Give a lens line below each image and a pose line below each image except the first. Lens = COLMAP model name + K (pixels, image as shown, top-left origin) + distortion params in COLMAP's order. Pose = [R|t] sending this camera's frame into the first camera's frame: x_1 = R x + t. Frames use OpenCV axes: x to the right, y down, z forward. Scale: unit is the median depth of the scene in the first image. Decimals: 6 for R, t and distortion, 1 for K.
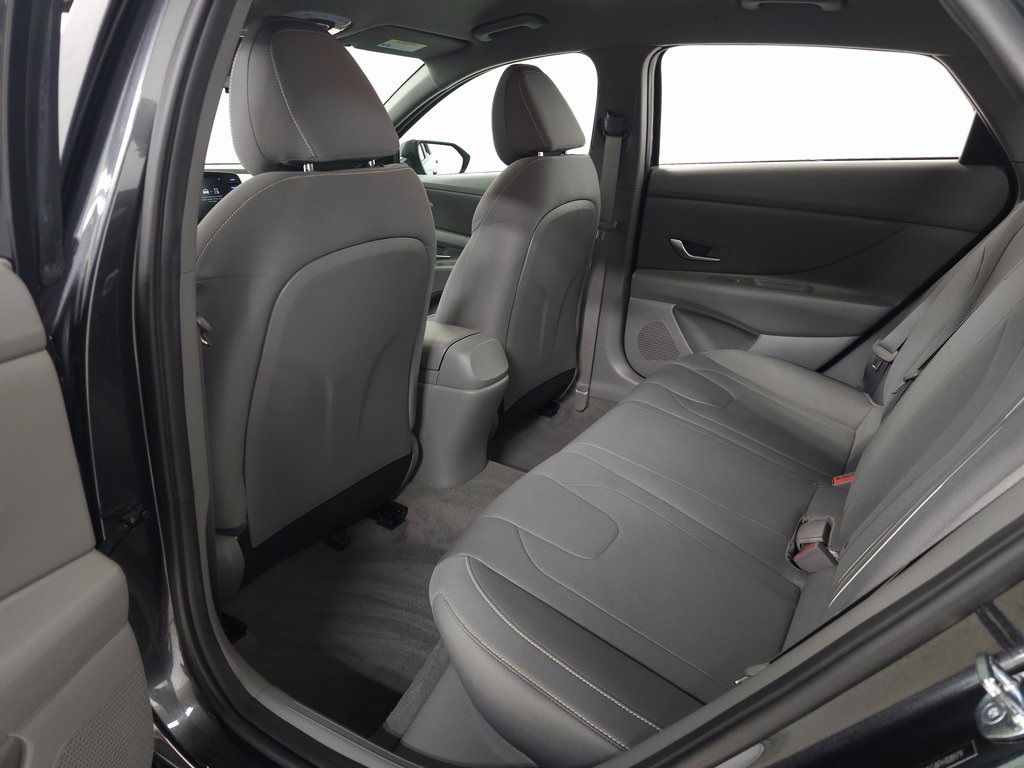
lens RADIAL K [[688.8, 0, 512.0], [0, 688.8, 380.7], [0, 0, 1]] dist [0.031741, -0.041096]
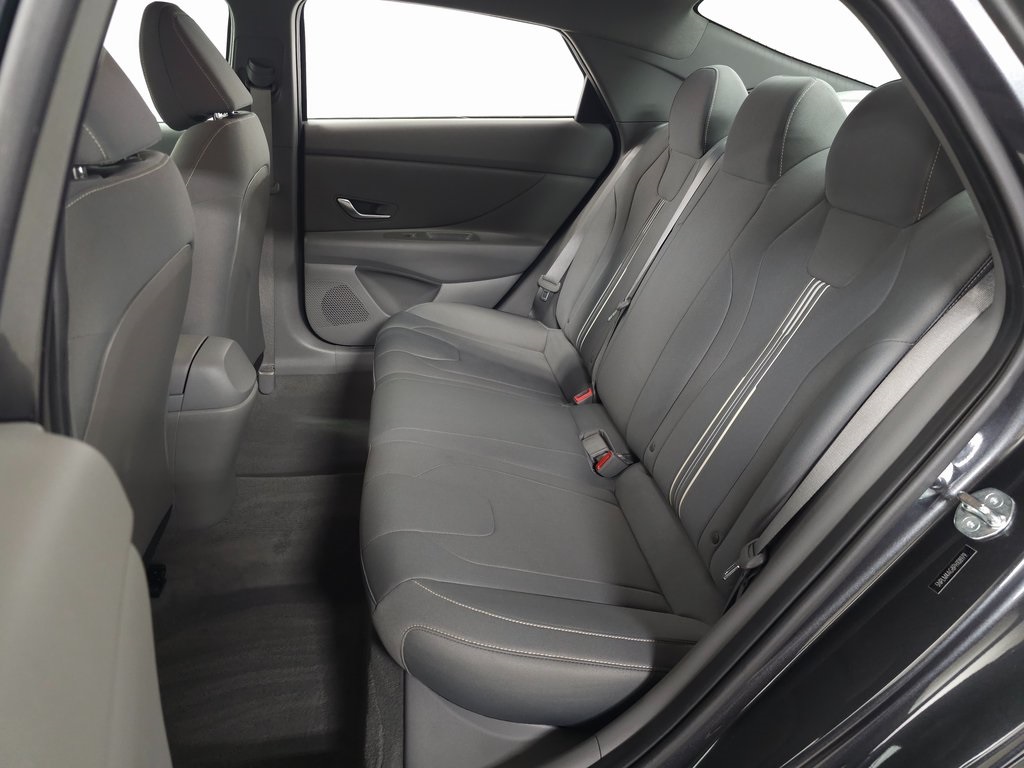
lens RADIAL K [[688.8, 0, 511.6], [0, 688.8, 388.0], [0, 0, 1]] dist [0.031741, -0.041096]
pose [[0.759892, -0.247085, 0.601260, -0.243105], [0.179349, 0.968734, 0.171430, -0.073805], [-0.624819, -0.022433, 0.780448, 0.089139]]
